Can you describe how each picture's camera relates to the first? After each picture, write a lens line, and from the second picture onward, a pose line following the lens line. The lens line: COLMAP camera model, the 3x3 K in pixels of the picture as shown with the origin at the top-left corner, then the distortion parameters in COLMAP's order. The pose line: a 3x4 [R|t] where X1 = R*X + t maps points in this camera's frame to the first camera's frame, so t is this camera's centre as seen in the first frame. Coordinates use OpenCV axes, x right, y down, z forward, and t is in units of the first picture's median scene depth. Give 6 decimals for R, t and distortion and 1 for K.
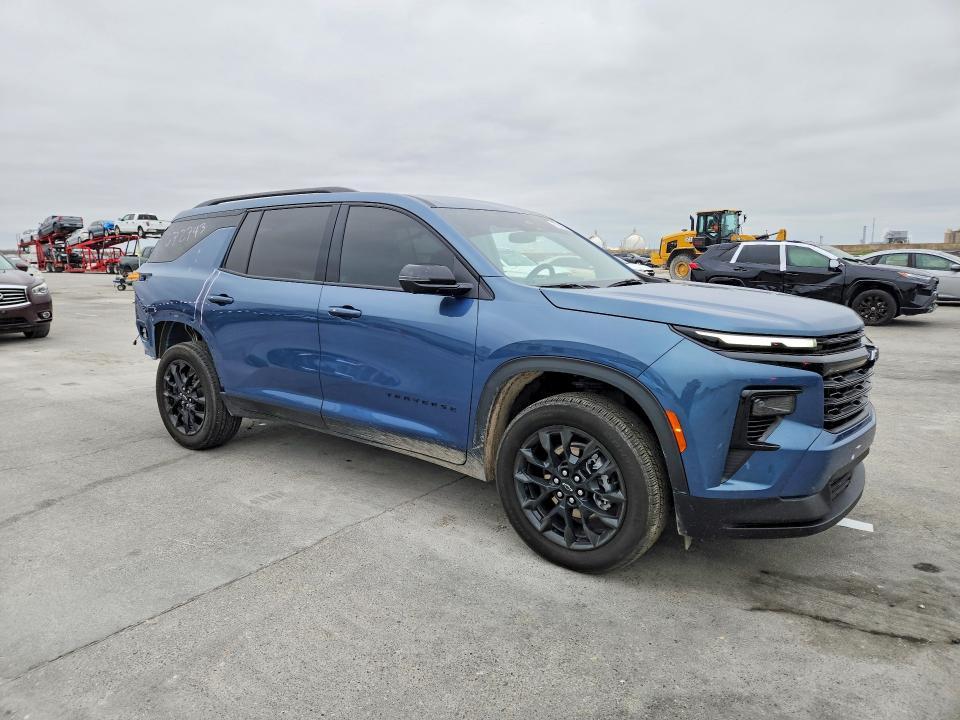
lens RADIAL K [[785.9, 0, 480.0], [0, 785.9, 360.0], [0, 0, 1]] dist [0.067014, 0.000837]
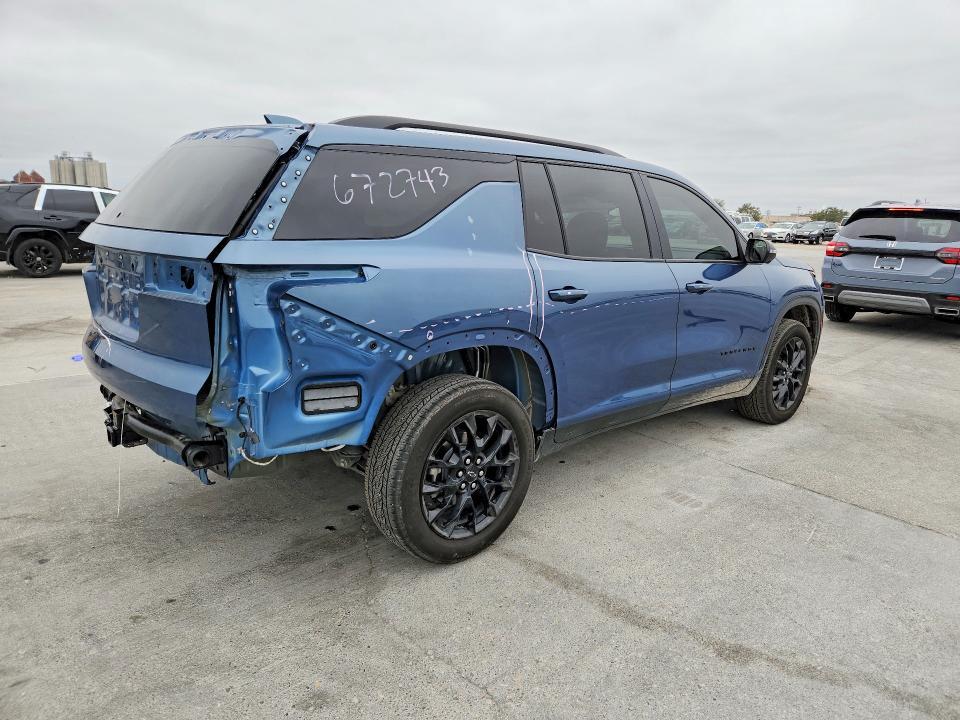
lens RADIAL K [[785.9, 0, 480.0], [0, 785.9, 360.0], [0, 0, 1]] dist [0.067014, 0.000837]
pose [[-0.009349, -0.179796, 0.983659, -0.974249], [0.093764, 0.979211, 0.179874, -0.145586], [-0.995551, 0.093913, 0.007704, 1.042765]]
